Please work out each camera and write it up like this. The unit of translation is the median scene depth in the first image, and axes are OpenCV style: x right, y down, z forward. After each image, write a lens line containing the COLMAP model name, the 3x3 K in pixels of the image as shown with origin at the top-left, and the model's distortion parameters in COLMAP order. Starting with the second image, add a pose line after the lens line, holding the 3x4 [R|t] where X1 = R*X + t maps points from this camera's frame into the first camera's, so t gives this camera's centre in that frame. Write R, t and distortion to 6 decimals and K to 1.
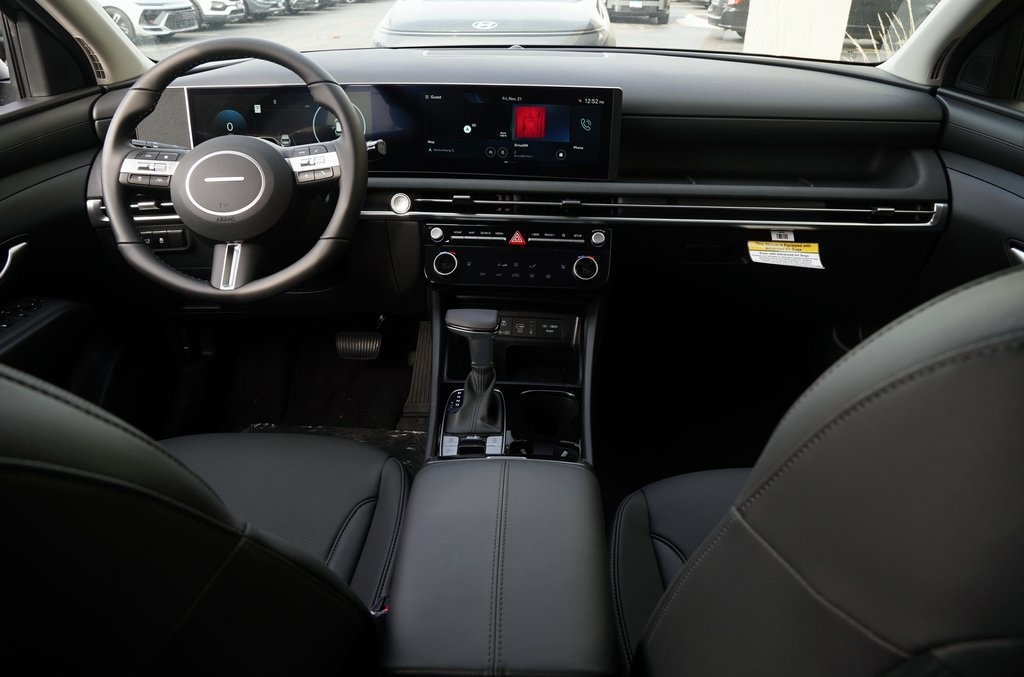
lens RADIAL K [[705.9, 0, 512.3], [0, 705.9, 332.5], [0, 0, 1]] dist [-0.121231, 0.078691]
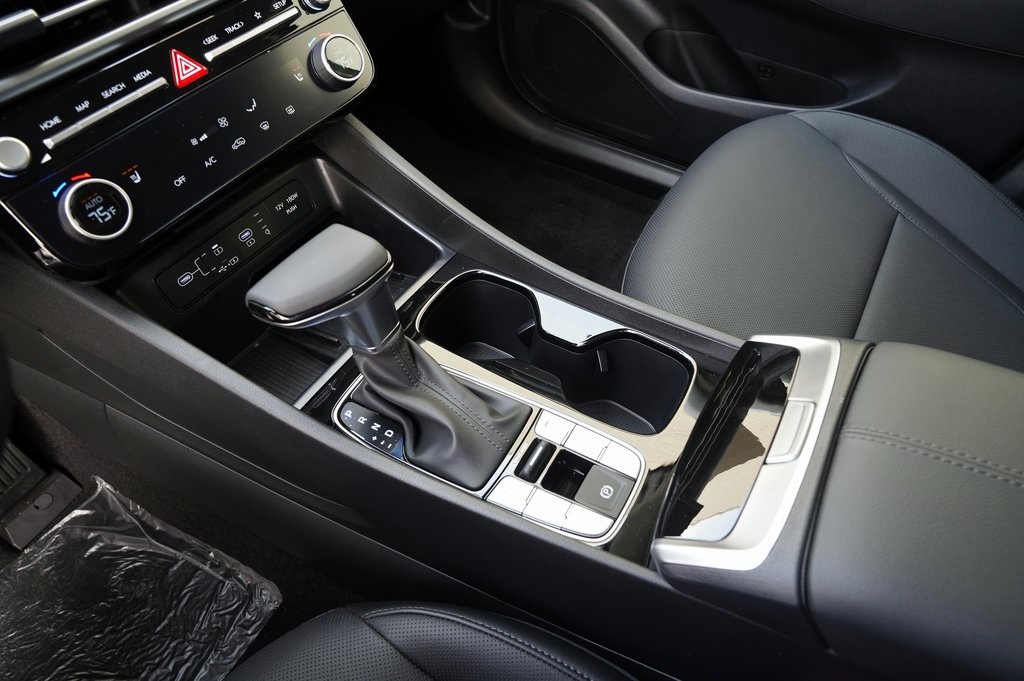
lens RADIAL K [[705.9, 0, 514.1], [0, 705.9, 346.5], [0, 0, 1]] dist [-0.121231, 0.078691]
pose [[0.479535, -0.672151, 0.564145, -0.251724], [0.385333, 0.738876, 0.552793, -0.163843], [-0.788394, -0.047699, 0.613319, 0.596108]]
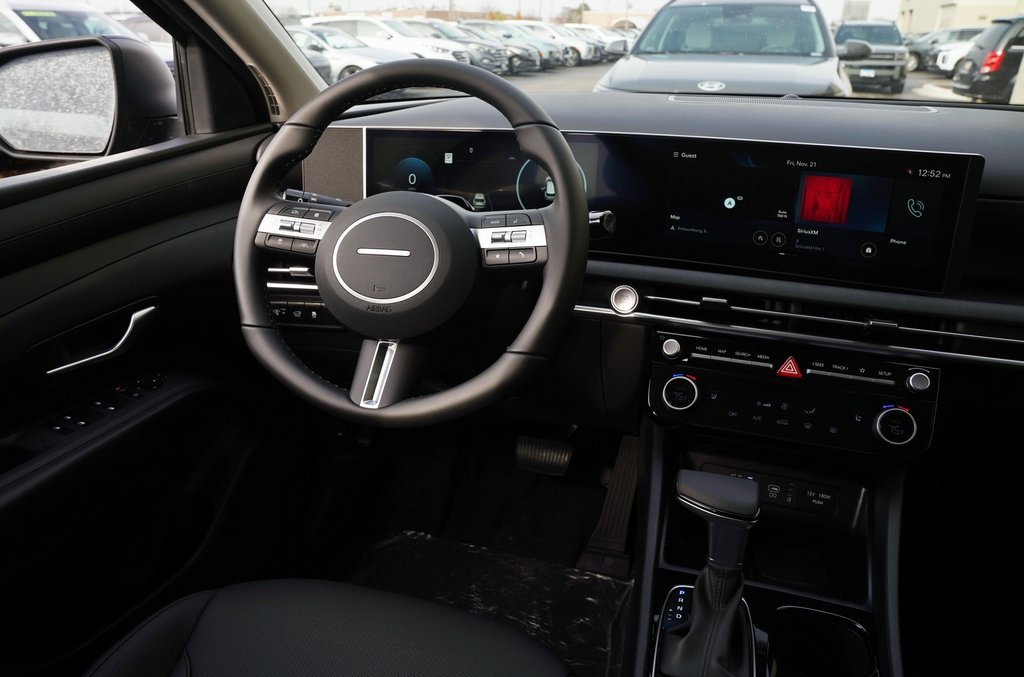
lens RADIAL K [[705.9, 0, 514.8], [0, 705.9, 340.9], [0, 0, 1]] dist [-0.121231, 0.078691]
pose [[0.960132, 0.102457, -0.260094, -0.078308], [-0.121242, 0.990974, -0.057195, -0.090953], [0.251887, 0.086449, 0.963888, 0.295393]]
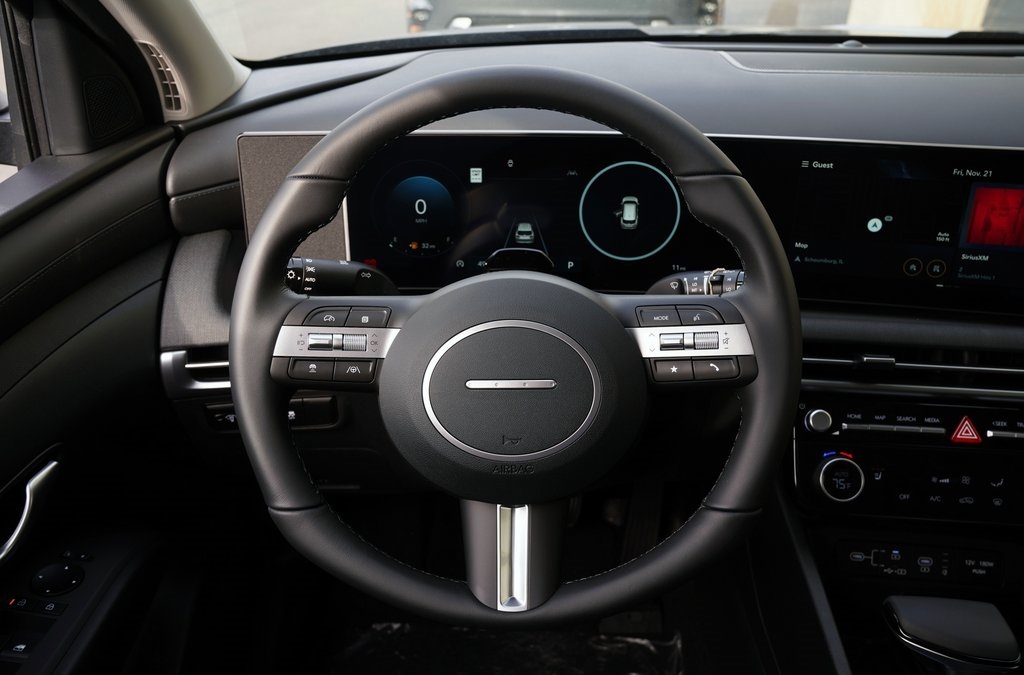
lens RADIAL K [[817.9, 0, 517.9], [0, 817.9, 337.9], [0, 0, 1]] dist [-0.064800, 0.062412]
pose [[0.999868, 0.007297, -0.014549, -0.342434], [-0.006865, 0.999542, 0.029479, -0.227931], [0.014757, -0.029375, 0.999460, 0.380522]]
